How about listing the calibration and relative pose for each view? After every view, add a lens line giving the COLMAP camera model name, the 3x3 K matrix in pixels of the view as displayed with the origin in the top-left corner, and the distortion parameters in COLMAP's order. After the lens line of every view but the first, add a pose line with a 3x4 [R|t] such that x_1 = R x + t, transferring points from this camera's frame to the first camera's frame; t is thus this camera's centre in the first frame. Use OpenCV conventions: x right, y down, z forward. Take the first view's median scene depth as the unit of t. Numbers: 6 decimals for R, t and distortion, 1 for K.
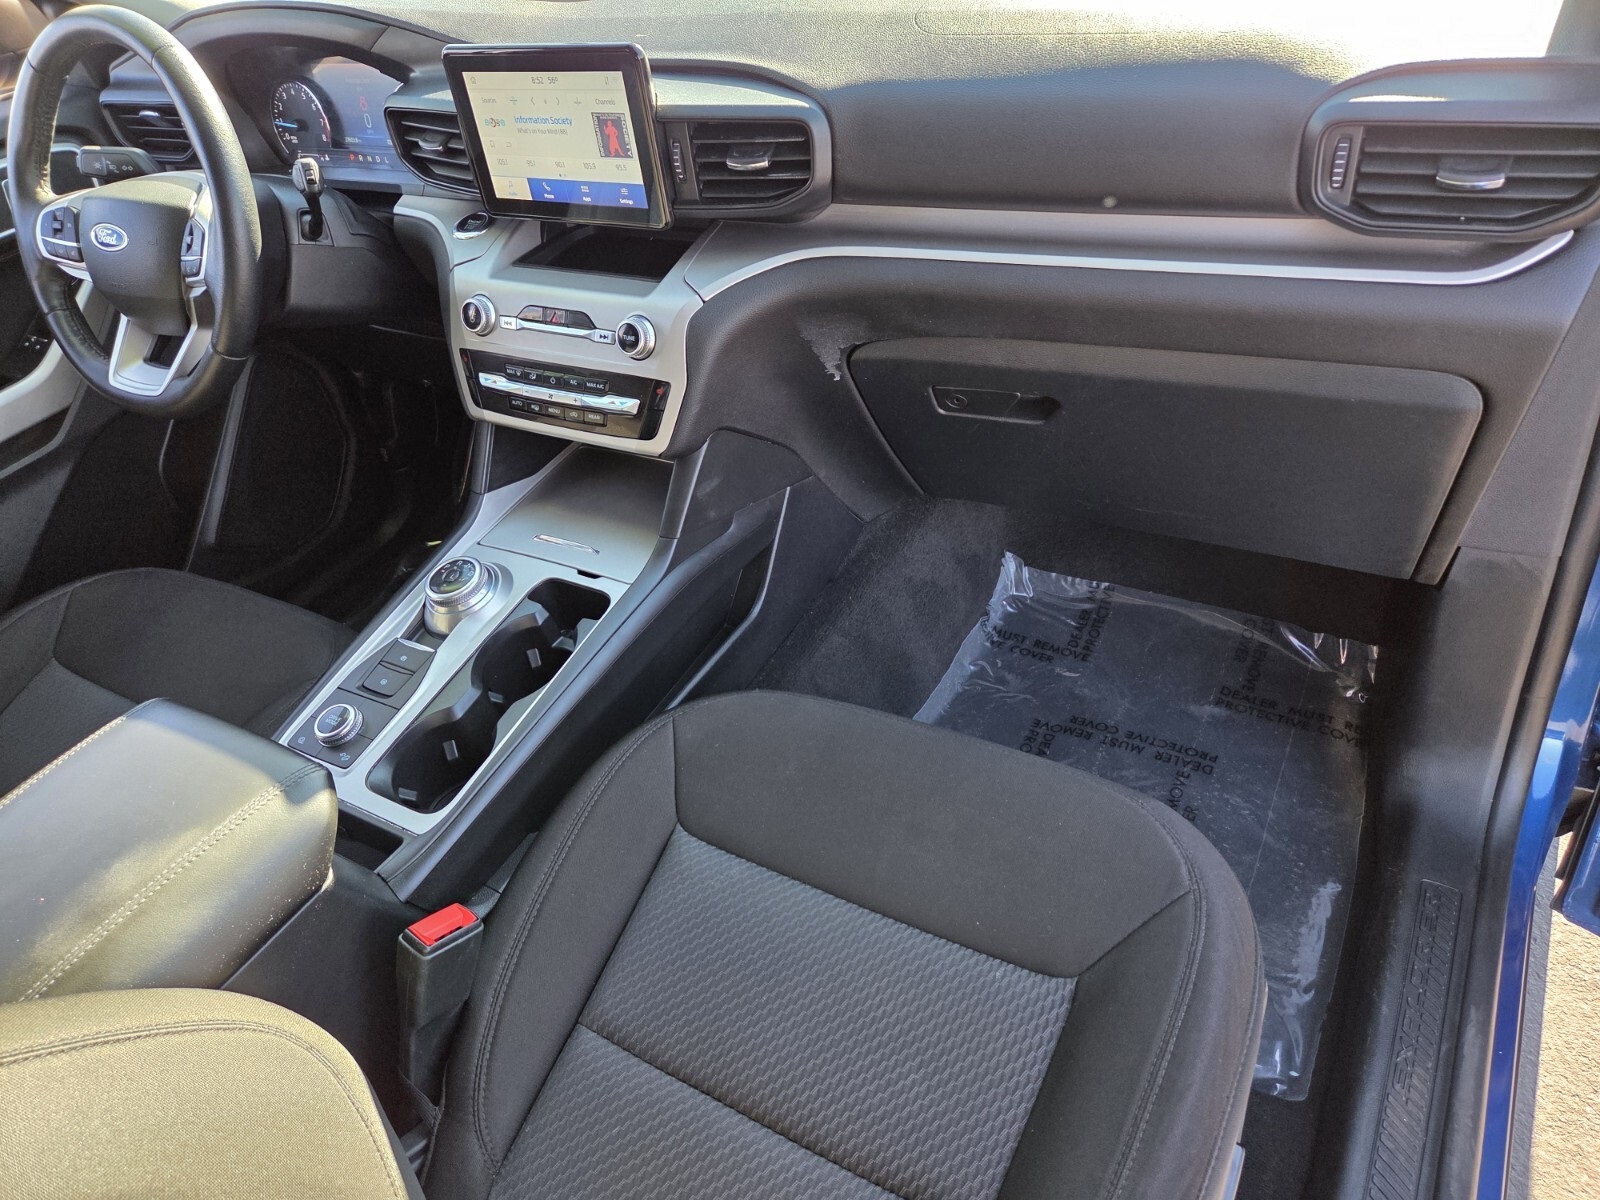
lens RADIAL K [[1066.7, 0, 810.8], [0, 1066.7, 608.5], [0, 0, 1]] dist [0.036697, -0.013228]
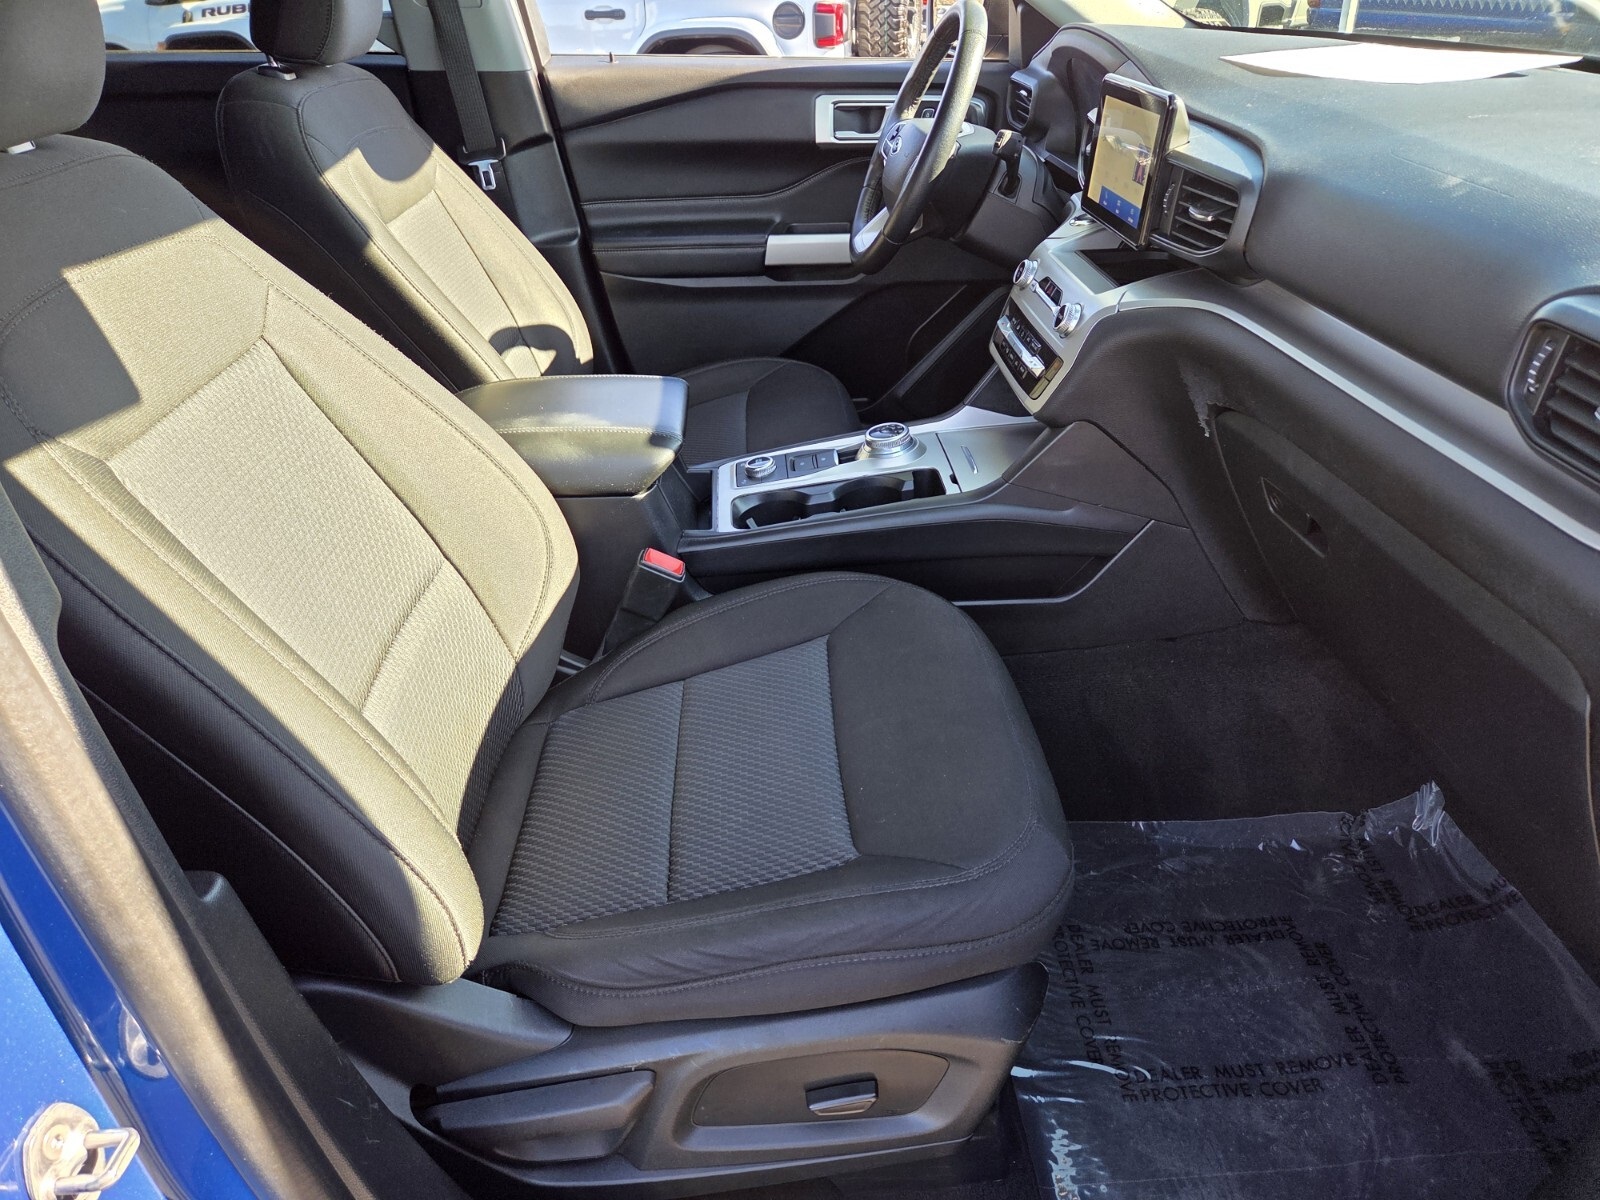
lens RADIAL K [[1075.0, 0, 801.7], [0, 1075.0, 606.0], [0, 0, 1]] dist [0.011213, -0.002237]
pose [[0.539387, 0.544712, -0.642145, 0.622135], [-0.586107, 0.790403, 0.178159, -0.035389], [0.604600, 0.280269, 0.745593, -0.002883]]
